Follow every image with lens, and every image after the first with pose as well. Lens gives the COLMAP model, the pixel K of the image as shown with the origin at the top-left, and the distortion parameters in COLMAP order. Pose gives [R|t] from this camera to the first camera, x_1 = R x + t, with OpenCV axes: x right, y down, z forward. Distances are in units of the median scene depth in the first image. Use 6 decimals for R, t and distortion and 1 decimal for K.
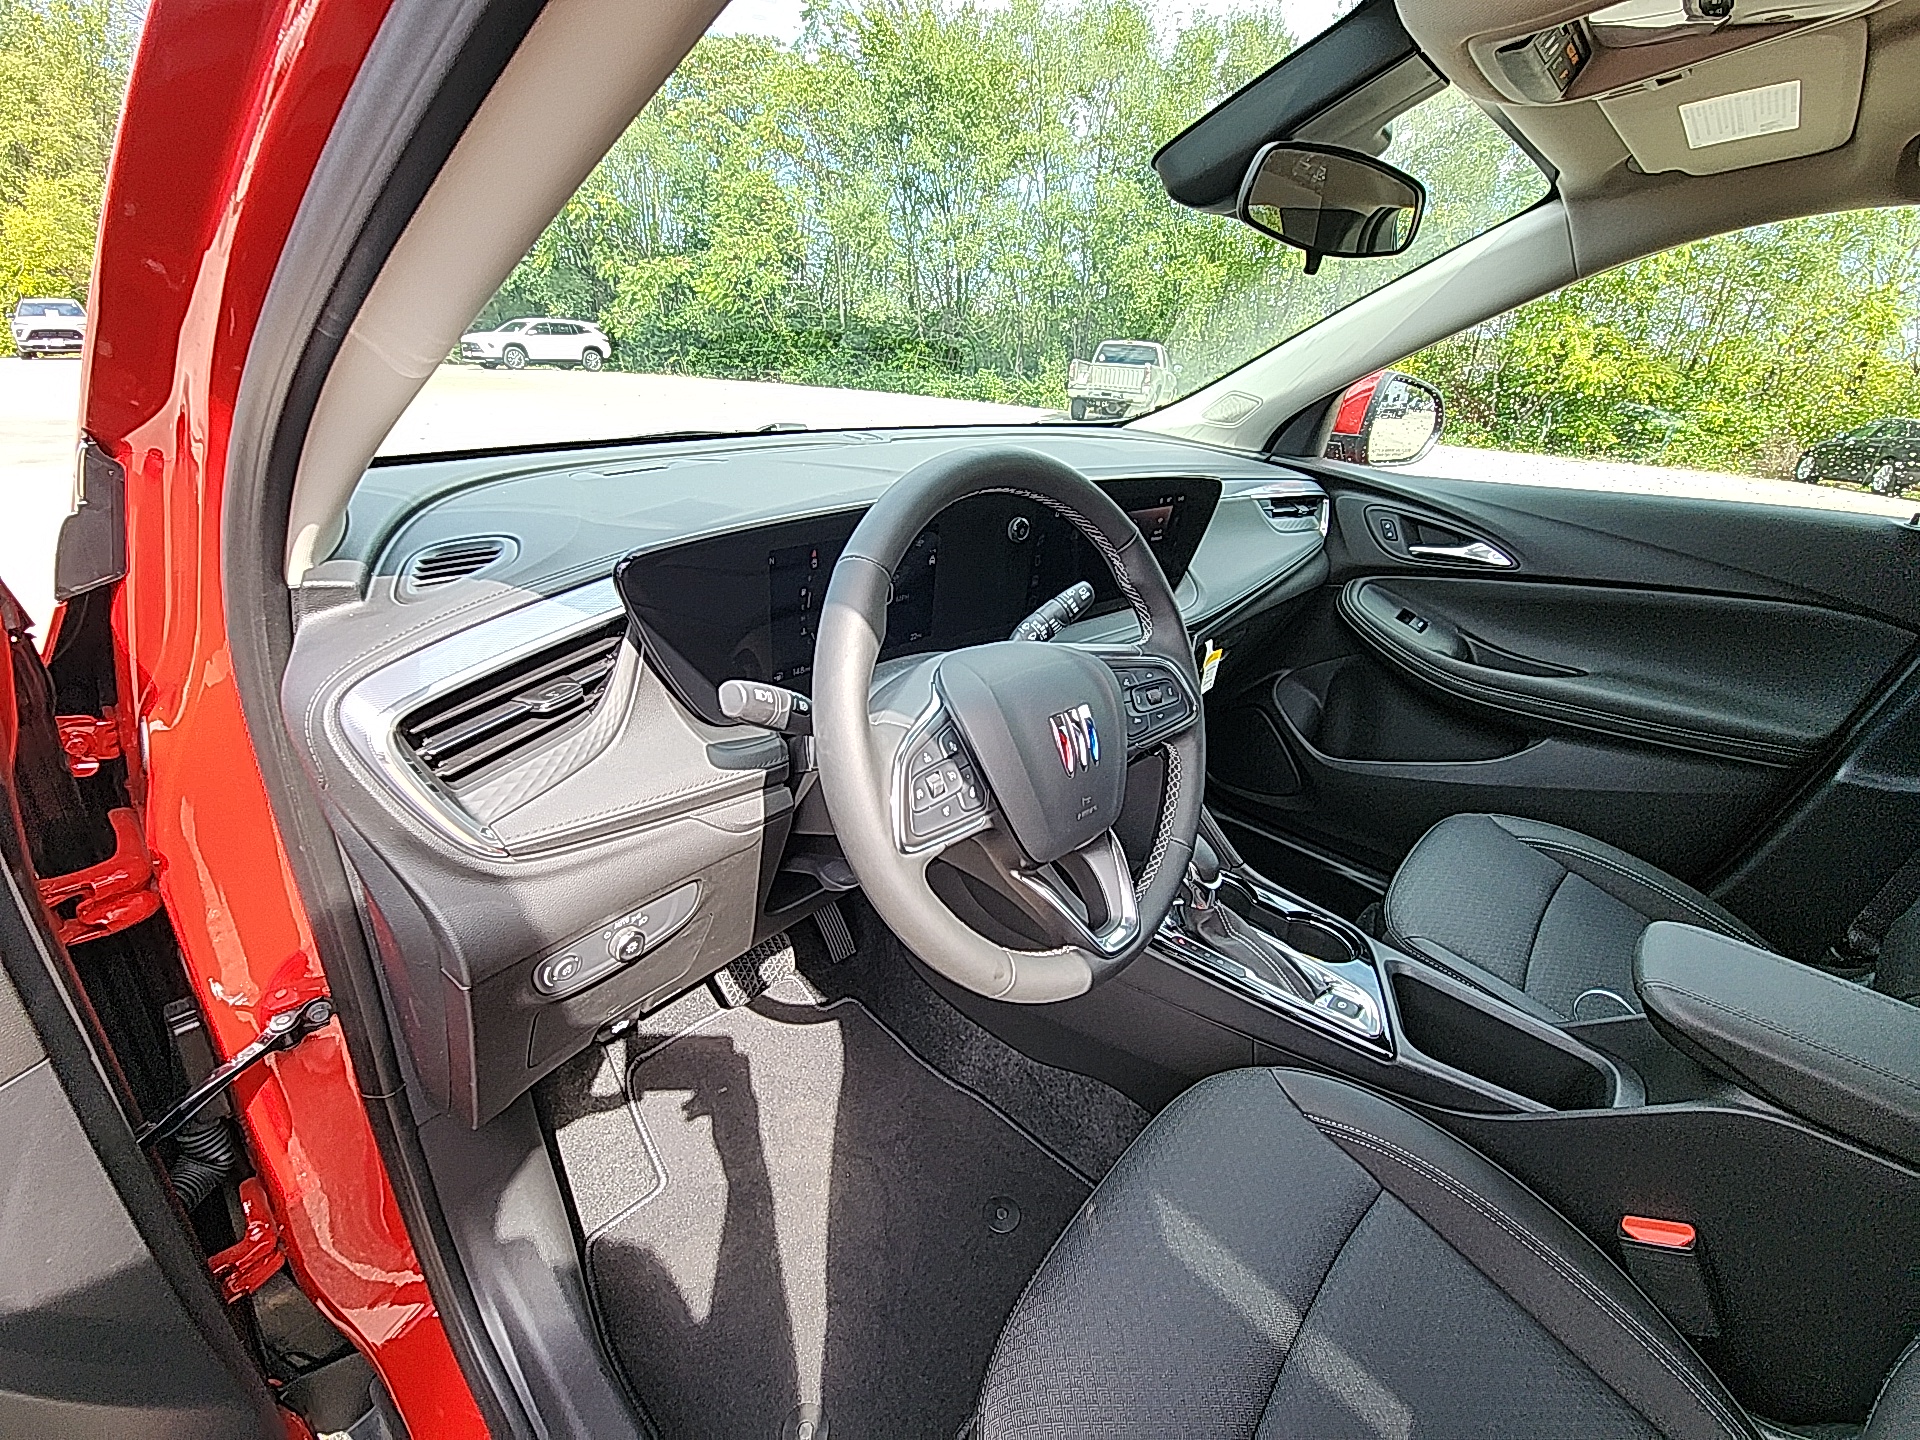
lens RADIAL K [[766.0, 0, 956.3], [0, 766.0, 705.3], [0, 0, 1]] dist [0.024964, -0.018780]
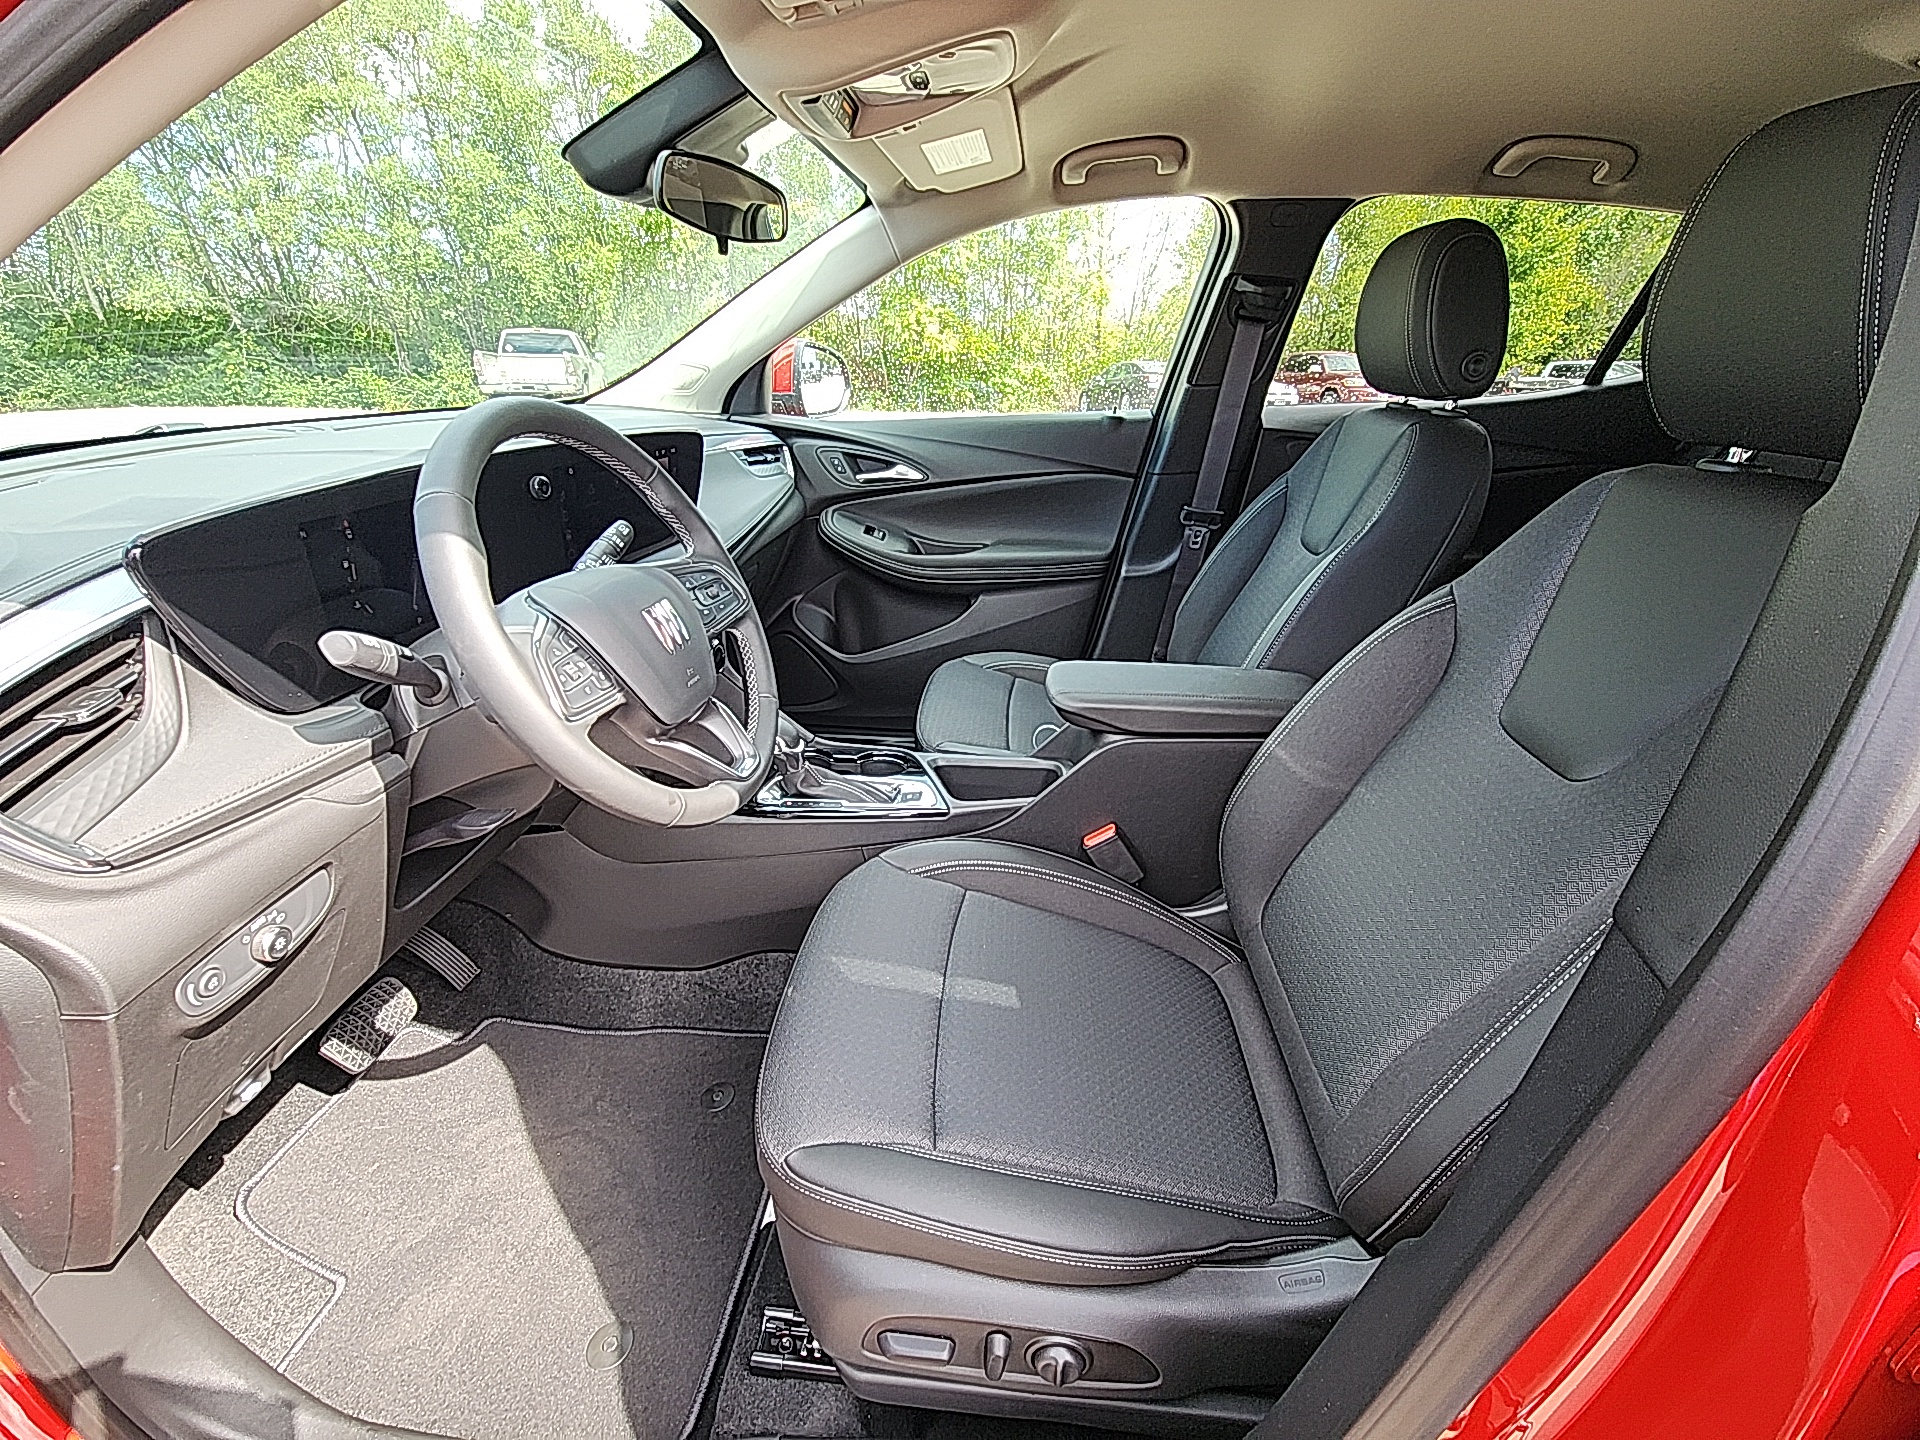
lens RADIAL K [[762.1, 0, 948.4], [0, 762.1, 703.8], [0, 0, 1]] dist [0.011692, -0.007701]
pose [[0.793700, -0.292005, 0.533642, -0.111261], [0.282839, 0.953809, 0.101244, 0.103109], [-0.538556, 0.070577, 0.839628, -0.173502]]
